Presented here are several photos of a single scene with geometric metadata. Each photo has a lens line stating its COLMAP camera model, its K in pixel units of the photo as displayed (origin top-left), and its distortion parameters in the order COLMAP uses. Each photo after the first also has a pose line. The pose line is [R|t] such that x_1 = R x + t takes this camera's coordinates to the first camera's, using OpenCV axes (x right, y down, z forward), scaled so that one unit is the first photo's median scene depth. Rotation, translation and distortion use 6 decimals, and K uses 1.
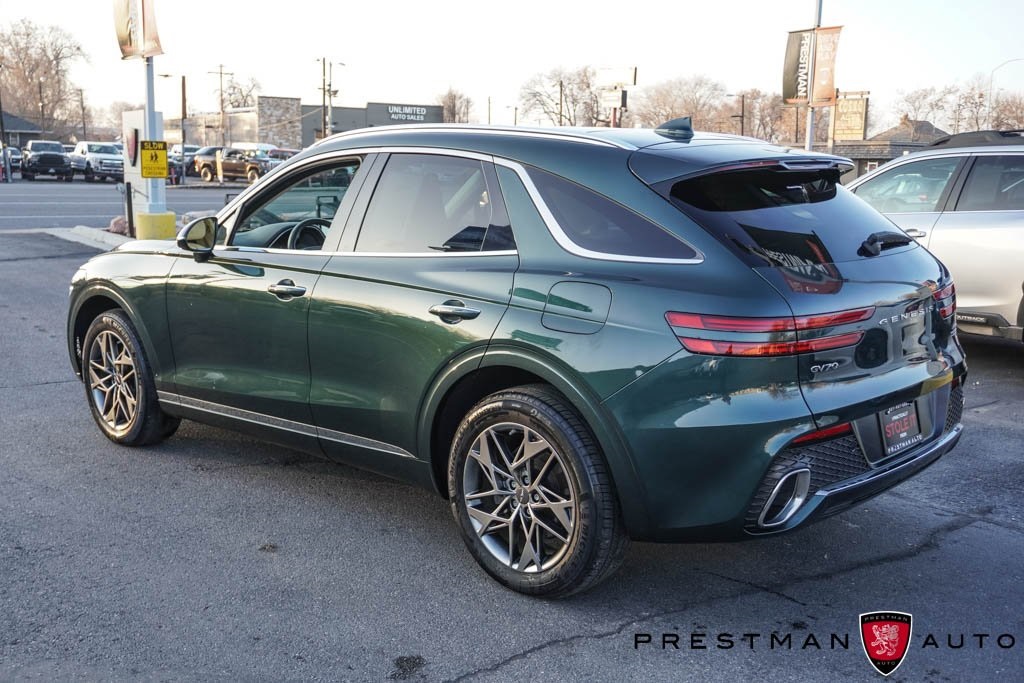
lens RADIAL K [[1101.2, 0, 512.0], [0, 1101.2, 341.5], [0, 0, 1]] dist [0.011490, 0.014249]
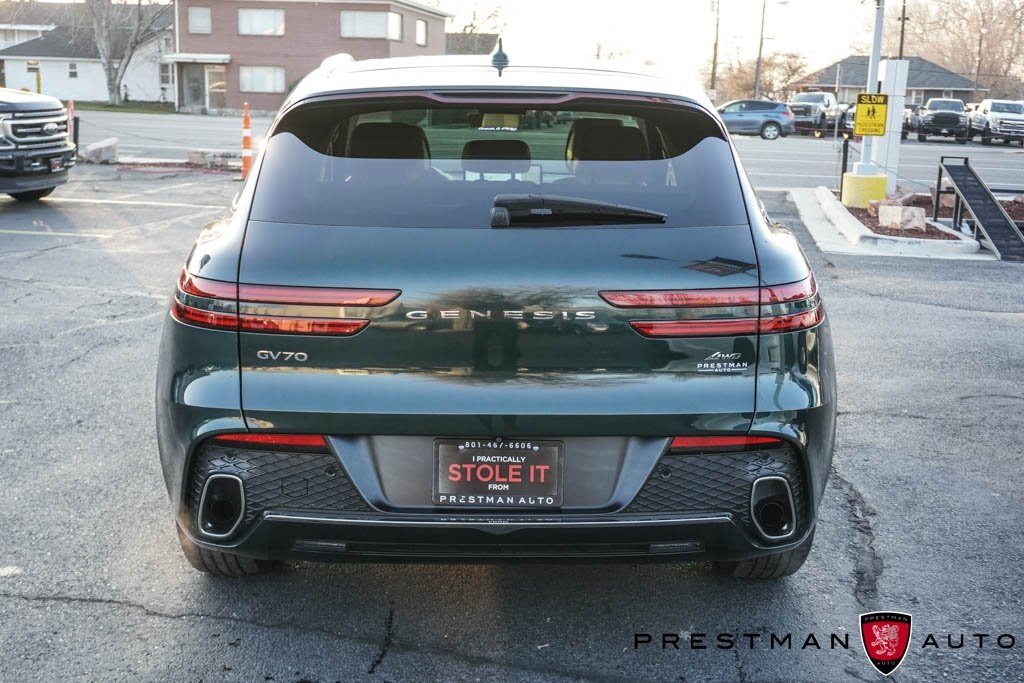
lens RADIAL K [[1221.3, 0, 512.0], [0, 1221.3, 341.5], [0, 0, 1]] dist [0.004005, -0.000182]
pose [[0.671474, 0.143734, -0.726955, 0.759018], [-0.133787, 0.988402, 0.071851, -0.051811], [0.728851, 0.049011, 0.682916, 0.399295]]
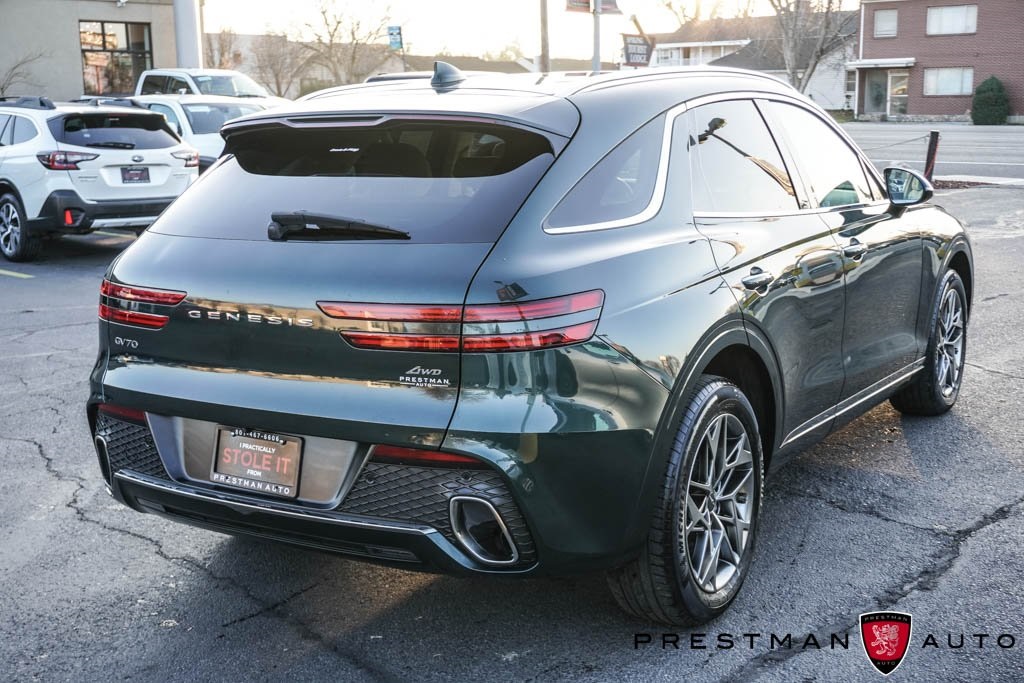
lens RADIAL K [[1265.8, 0, 512.0], [0, 1265.8, 341.5], [0, 0, 1]] dist [0.006348, 0.060569]
pose [[0.147910, 0.163272, -0.975431, 1.033507], [-0.139885, 0.979817, 0.142795, -0.132047], [0.979058, 0.115327, 0.167764, 0.853916]]
